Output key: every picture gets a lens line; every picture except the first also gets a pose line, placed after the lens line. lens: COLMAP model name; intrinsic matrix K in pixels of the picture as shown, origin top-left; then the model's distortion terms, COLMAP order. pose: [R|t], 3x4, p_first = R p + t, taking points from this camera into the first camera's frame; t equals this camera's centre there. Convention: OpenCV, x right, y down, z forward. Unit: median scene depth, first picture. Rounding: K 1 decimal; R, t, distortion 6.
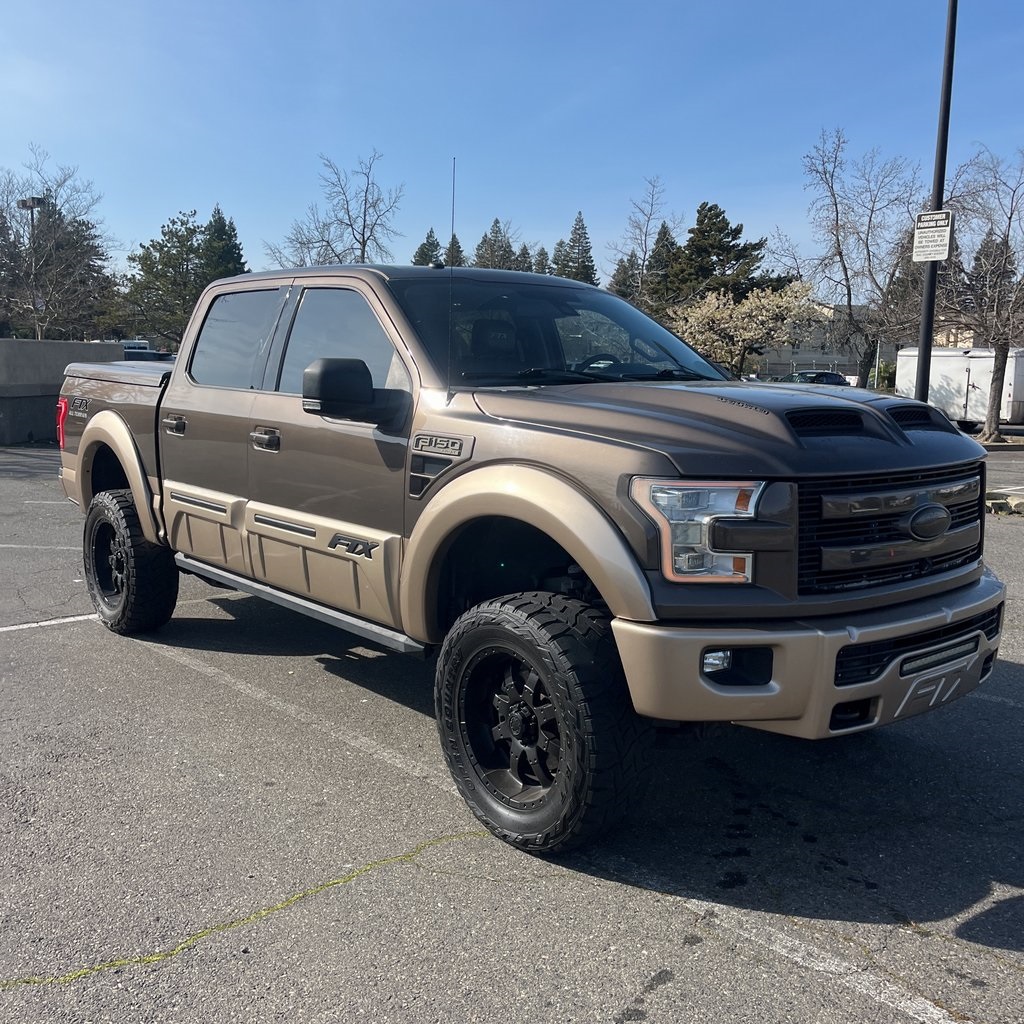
lens RADIAL K [[1046.0, 0, 523.6], [0, 1046.0, 512.4], [0, 0, 1]] dist [0.018776, 0.002598]
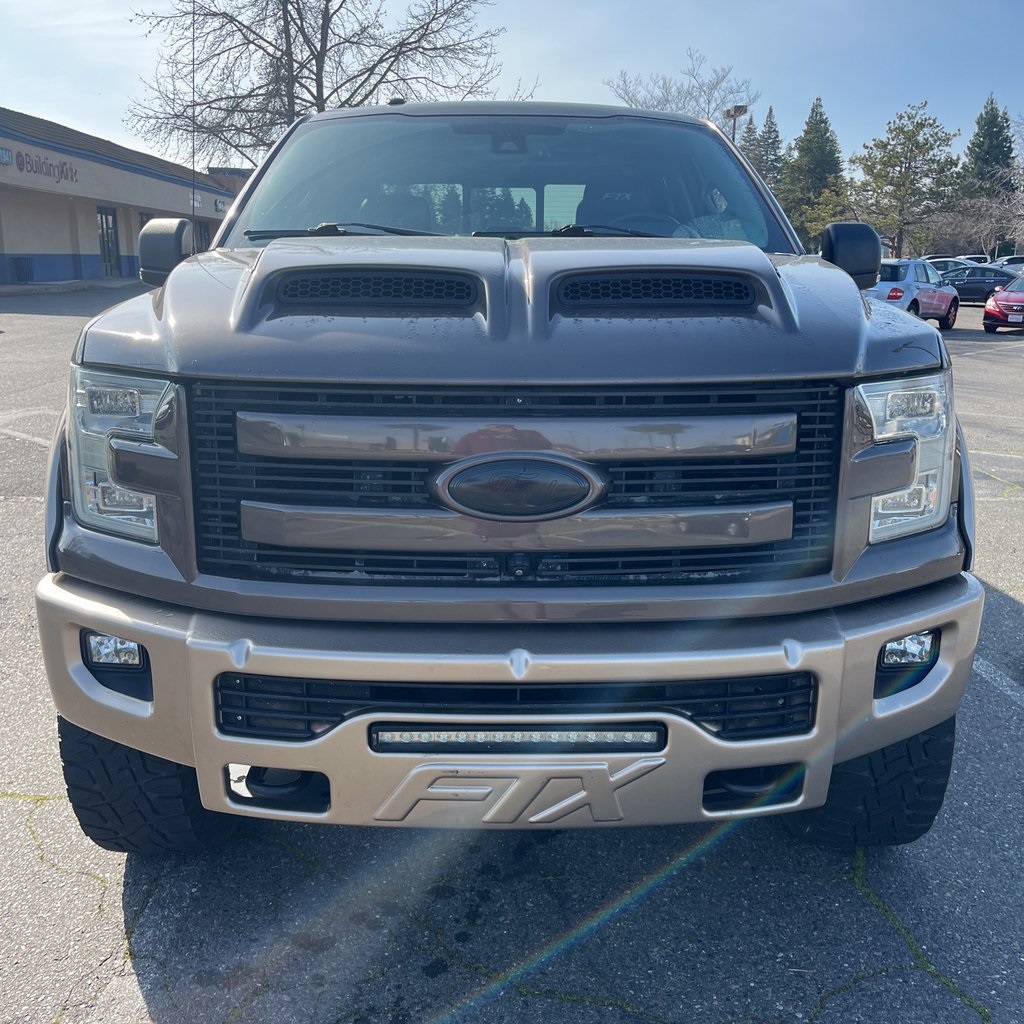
lens RADIAL K [[1033.1, 0, 514.4], [0, 1033.1, 523.8], [0, 0, 1]] dist [0.078887, -0.111912]
pose [[0.768916, 0.139538, -0.623937, 0.676929], [-0.079701, 0.989200, 0.123006, -0.032835], [0.634362, -0.044853, 0.771734, 0.572866]]
